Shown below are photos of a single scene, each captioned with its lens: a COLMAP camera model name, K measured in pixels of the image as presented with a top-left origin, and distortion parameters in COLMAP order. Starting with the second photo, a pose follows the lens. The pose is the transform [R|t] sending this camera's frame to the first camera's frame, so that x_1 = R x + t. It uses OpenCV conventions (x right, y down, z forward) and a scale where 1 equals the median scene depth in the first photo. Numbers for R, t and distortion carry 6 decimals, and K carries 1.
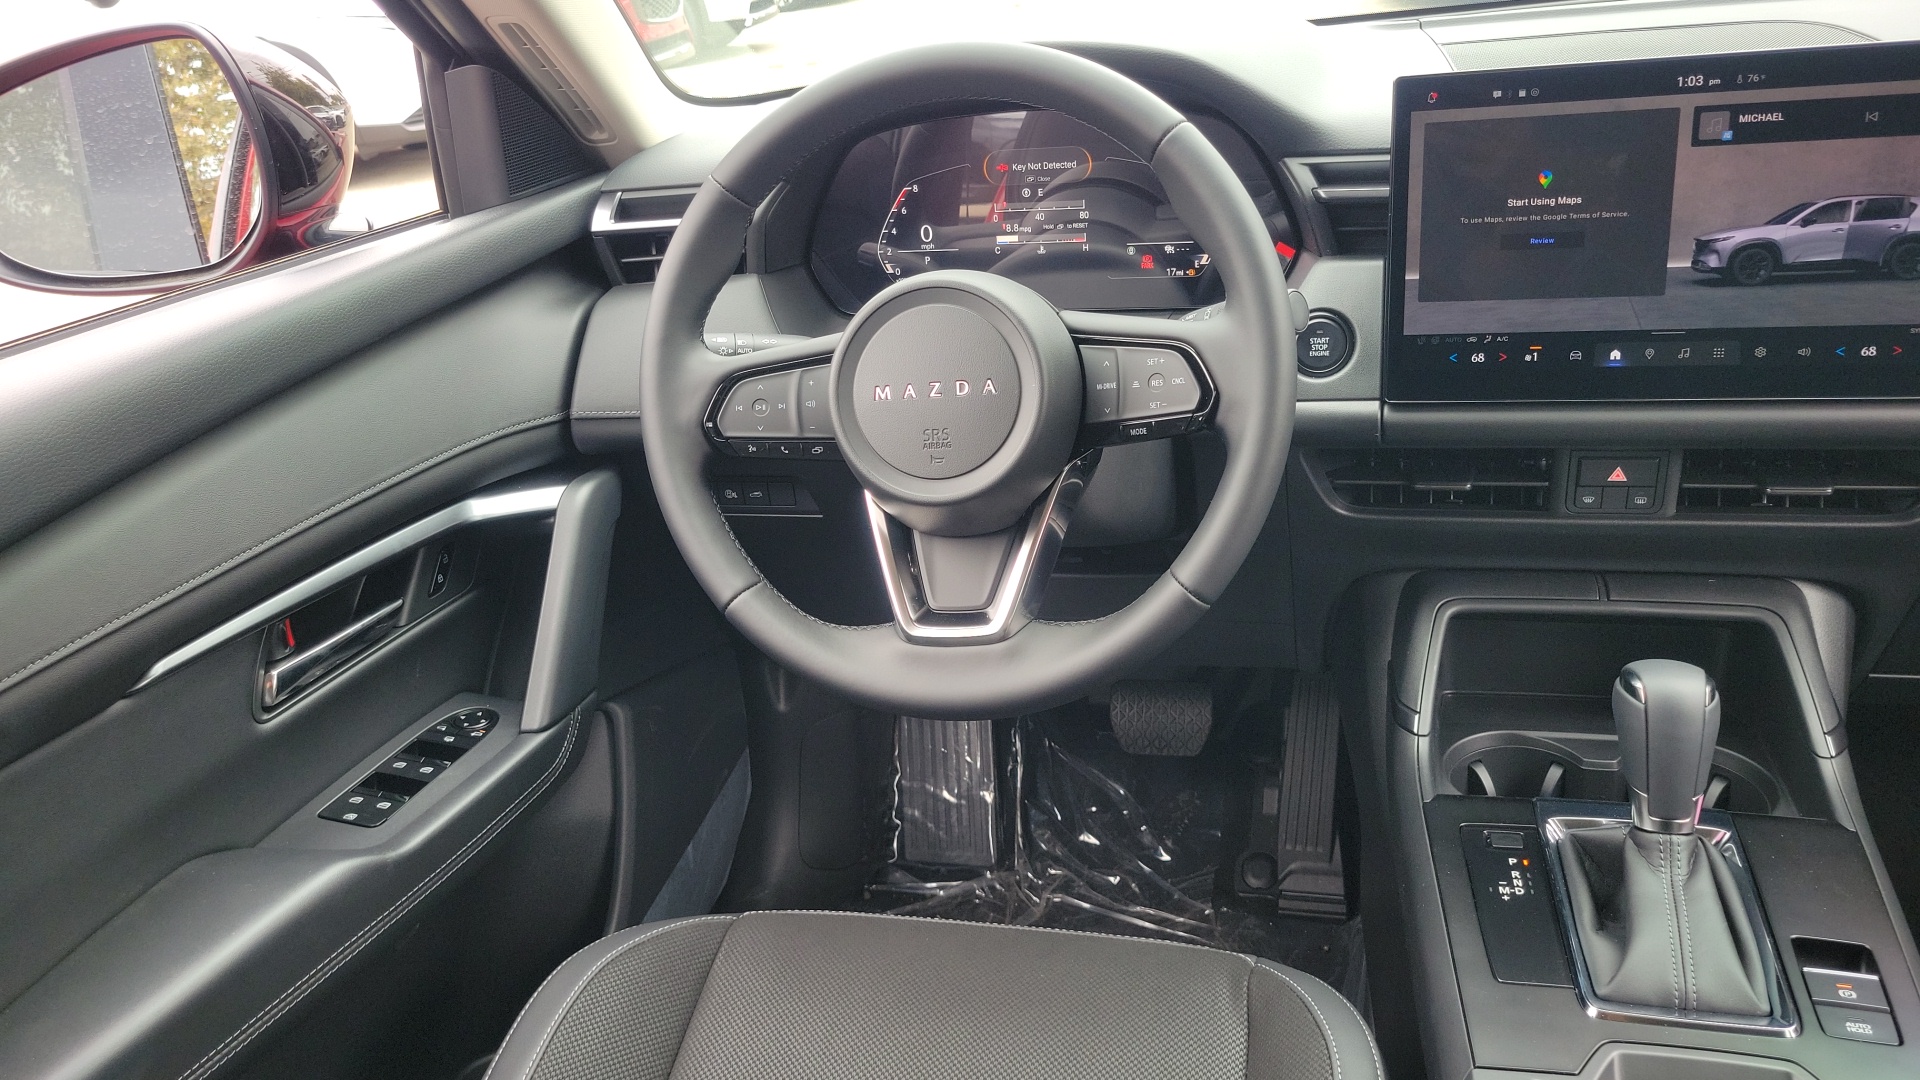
lens RADIAL K [[1457.4, 0, 946.0], [0, 1457.4, 552.5], [0, 0, 1]] dist [0.038242, -0.020161]
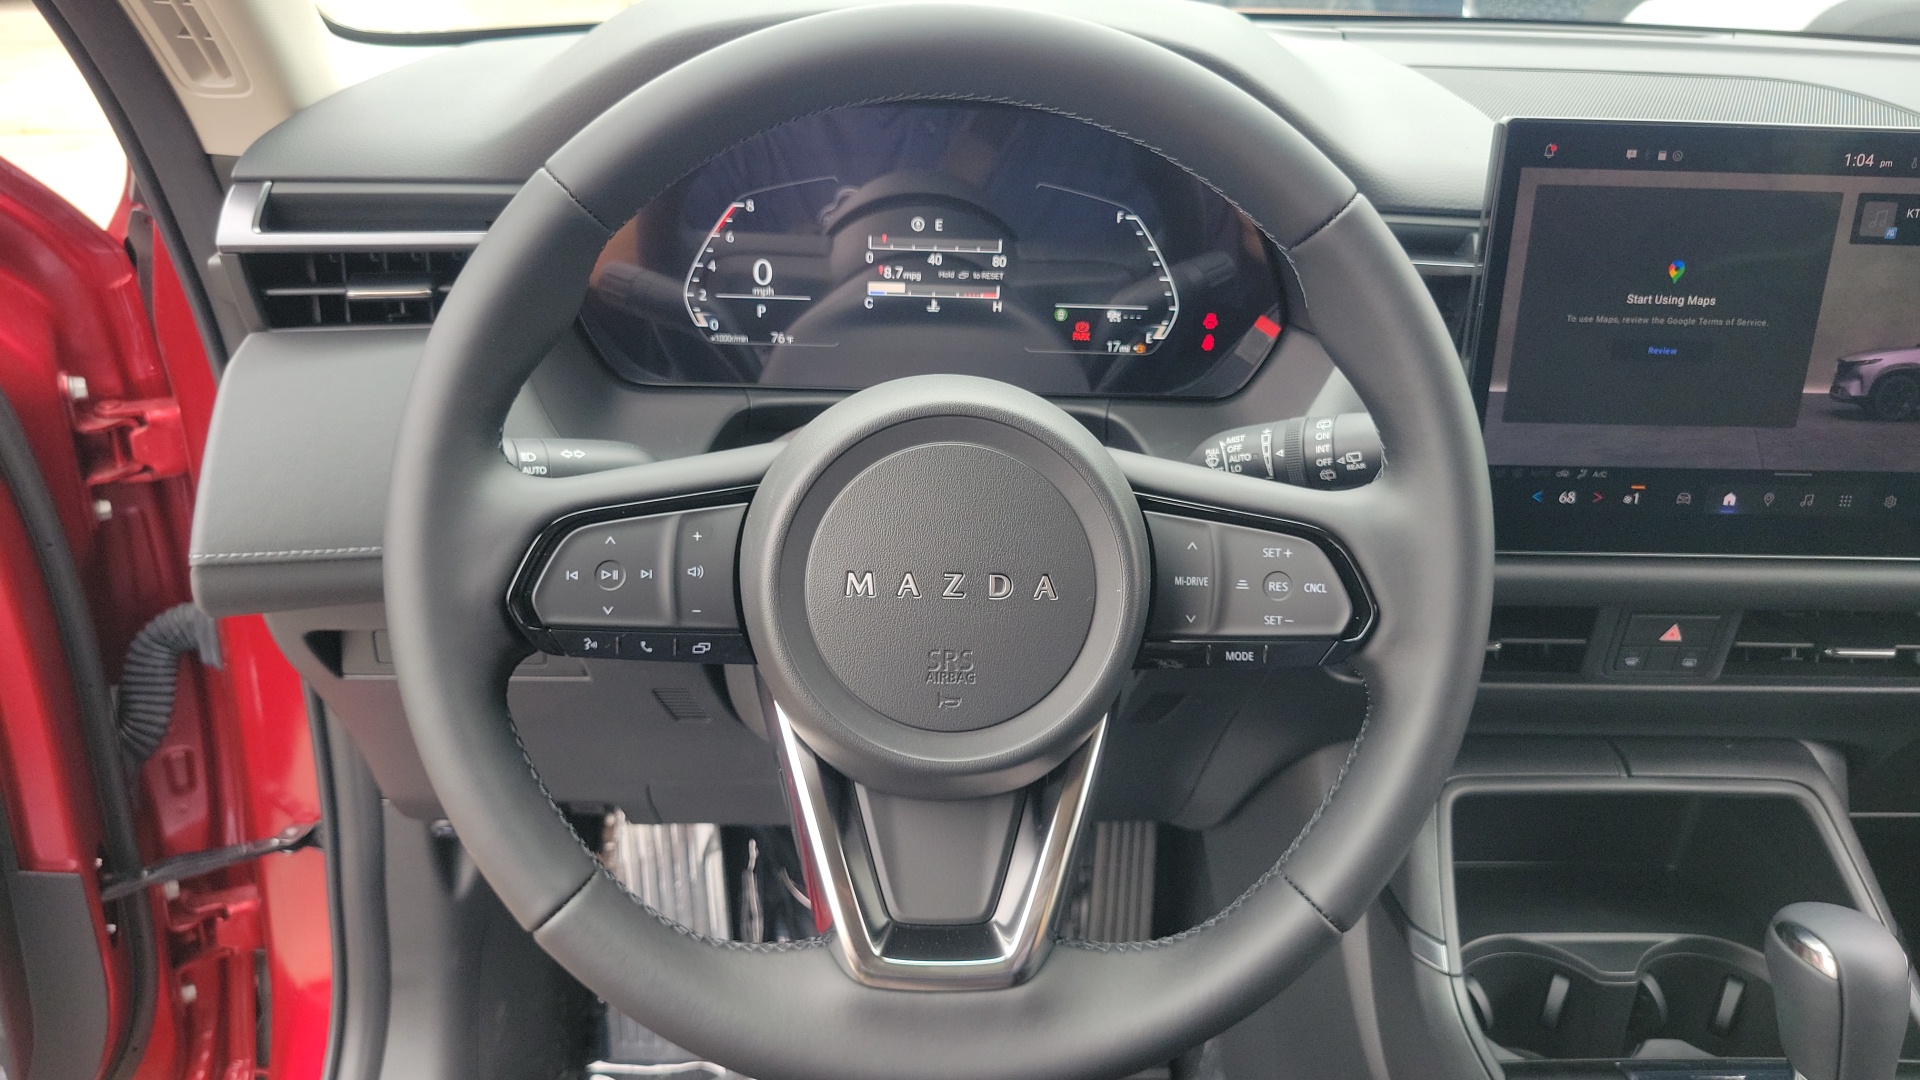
lens RADIAL K [[1457.4, 0, 951.9], [0, 1457.4, 536.5], [0, 0, 1]] dist [0.038242, -0.020161]
pose [[0.942464, -0.012233, 0.334085, -0.189766], [0.005880, 0.999782, 0.020021, -0.130231], [-0.334257, -0.016904, 0.942330, 0.394308]]
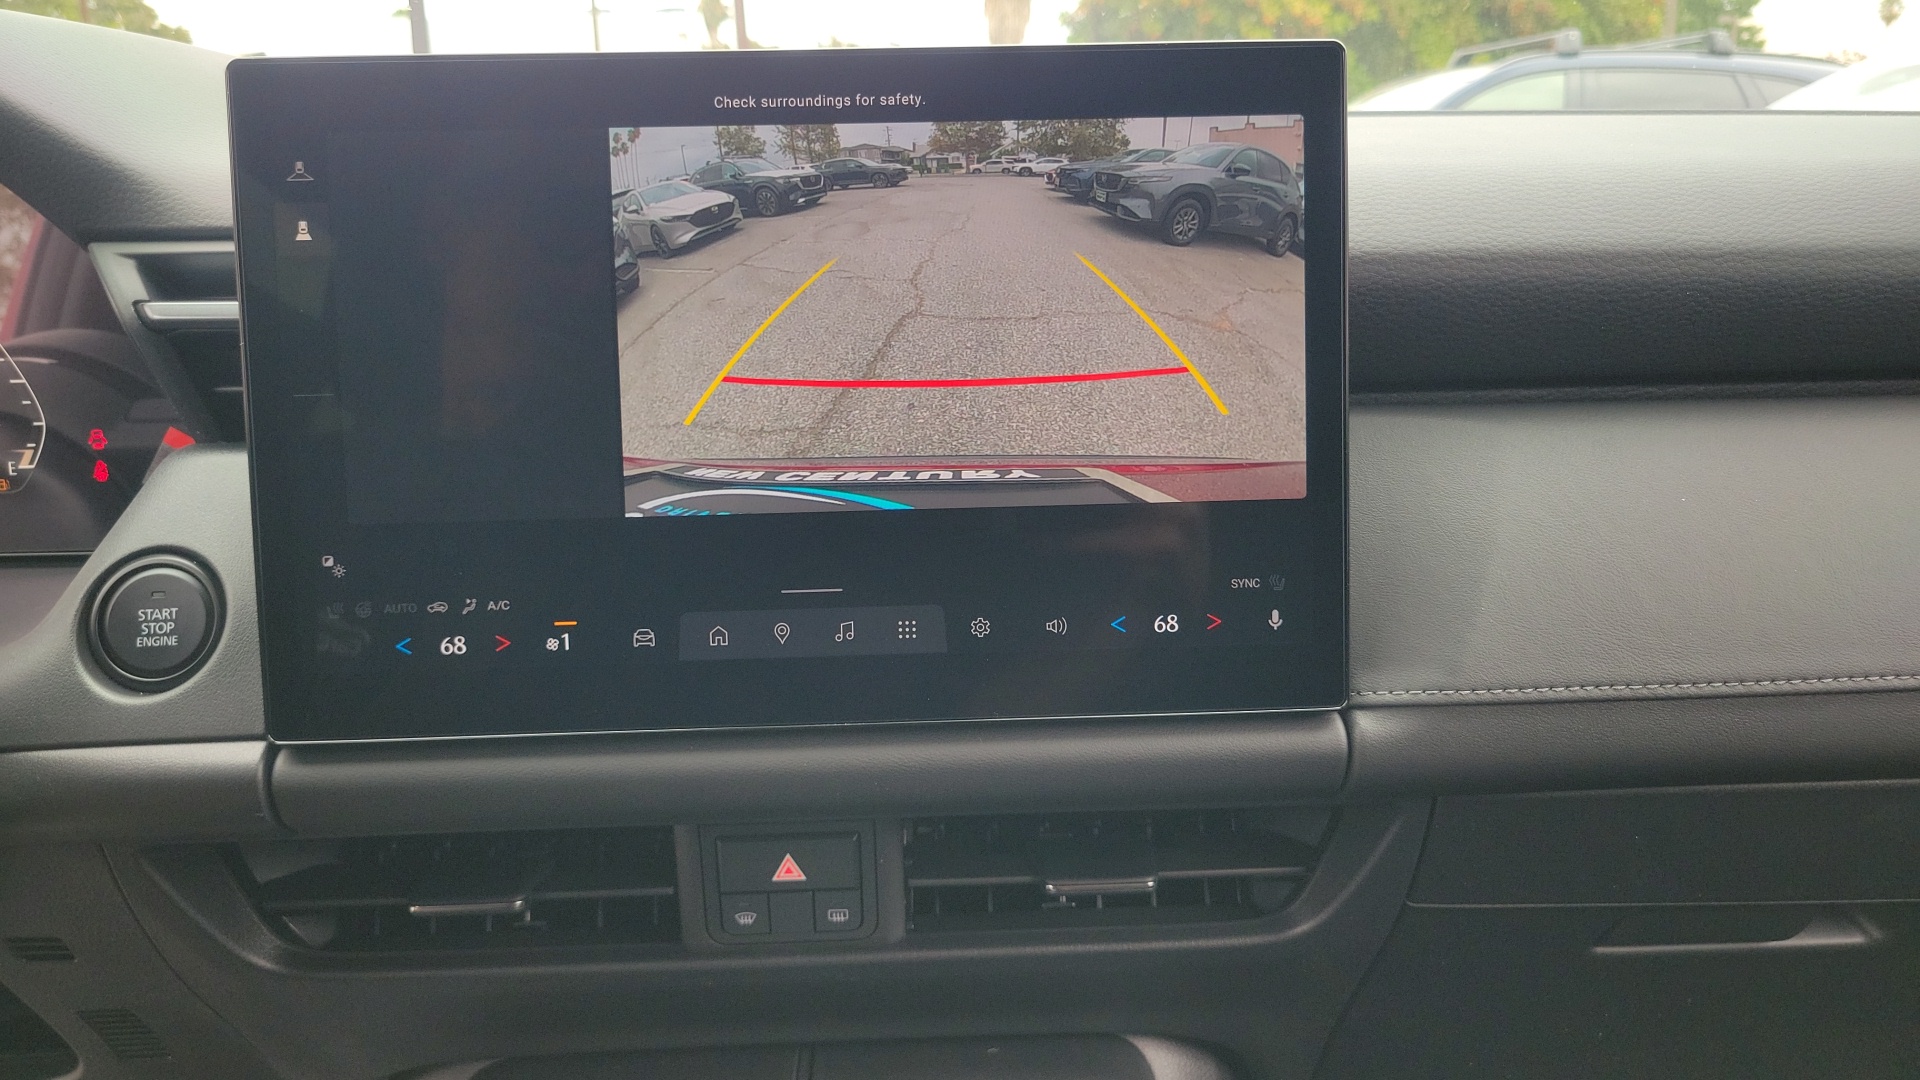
lens RADIAL K [[1457.4, 0, 956.0], [0, 1457.4, 543.3], [0, 0, 1]] dist [0.038242, -0.020161]
pose [[0.955102, 0.006422, 0.296209, 0.379081], [0.055653, 0.978081, -0.200652, -0.061397], [-0.291004, 0.208128, 0.933809, 0.505072]]
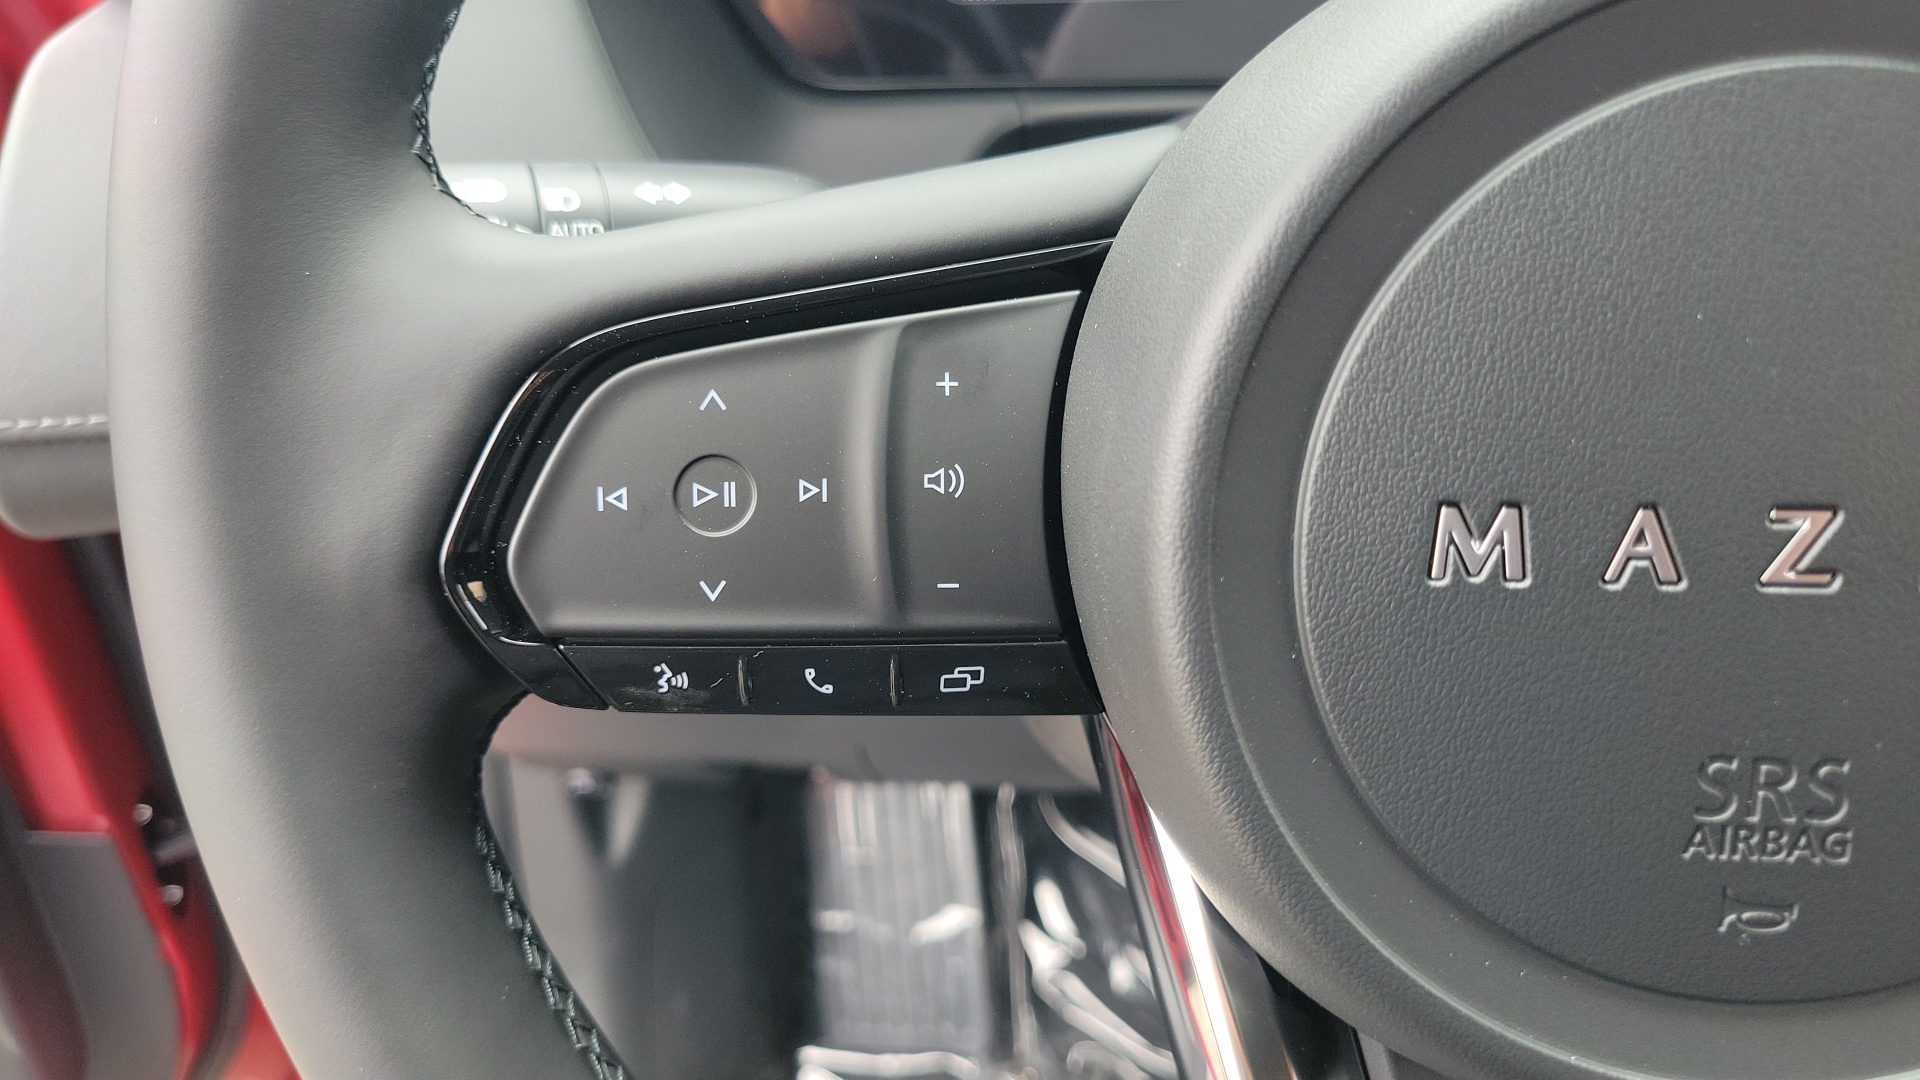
lens RADIAL K [[1699.1, 0, 946.2], [0, 1699.1, 587.4], [0, 0, 1]] dist [0.030448, 0.008525]
pose [[0.983513, -0.047010, 0.174621, -0.136113], [0.020325, 0.988238, 0.151569, -0.127776], [-0.179692, -0.145521, 0.972900, 0.730184]]
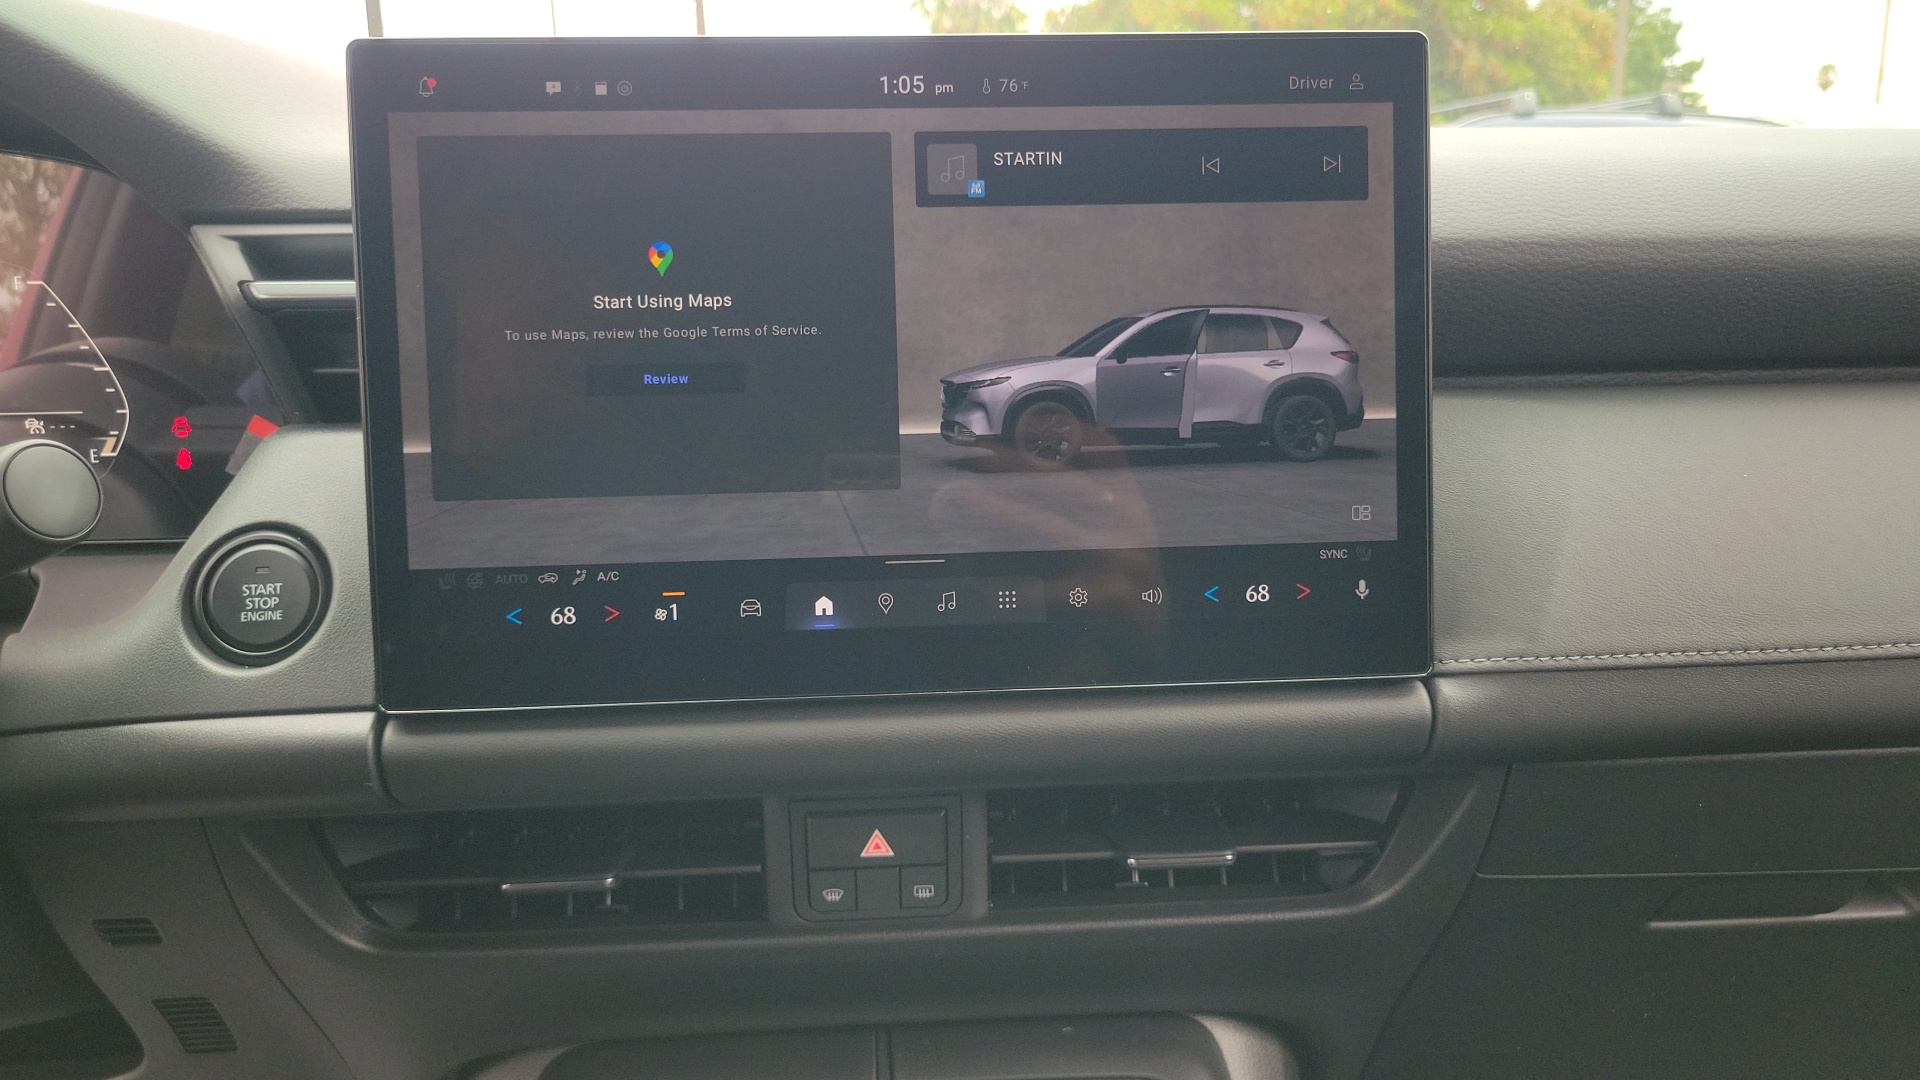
lens RADIAL K [[1457.4, 0, 963.0], [0, 1457.4, 564.8], [0, 0, 1]] dist [0.038242, -0.020161]
pose [[0.944991, 0.011308, 0.326902, 0.331003], [0.065249, 0.972799, -0.222272, -0.033858], [-0.320523, 0.231375, 0.918548, 0.513651]]
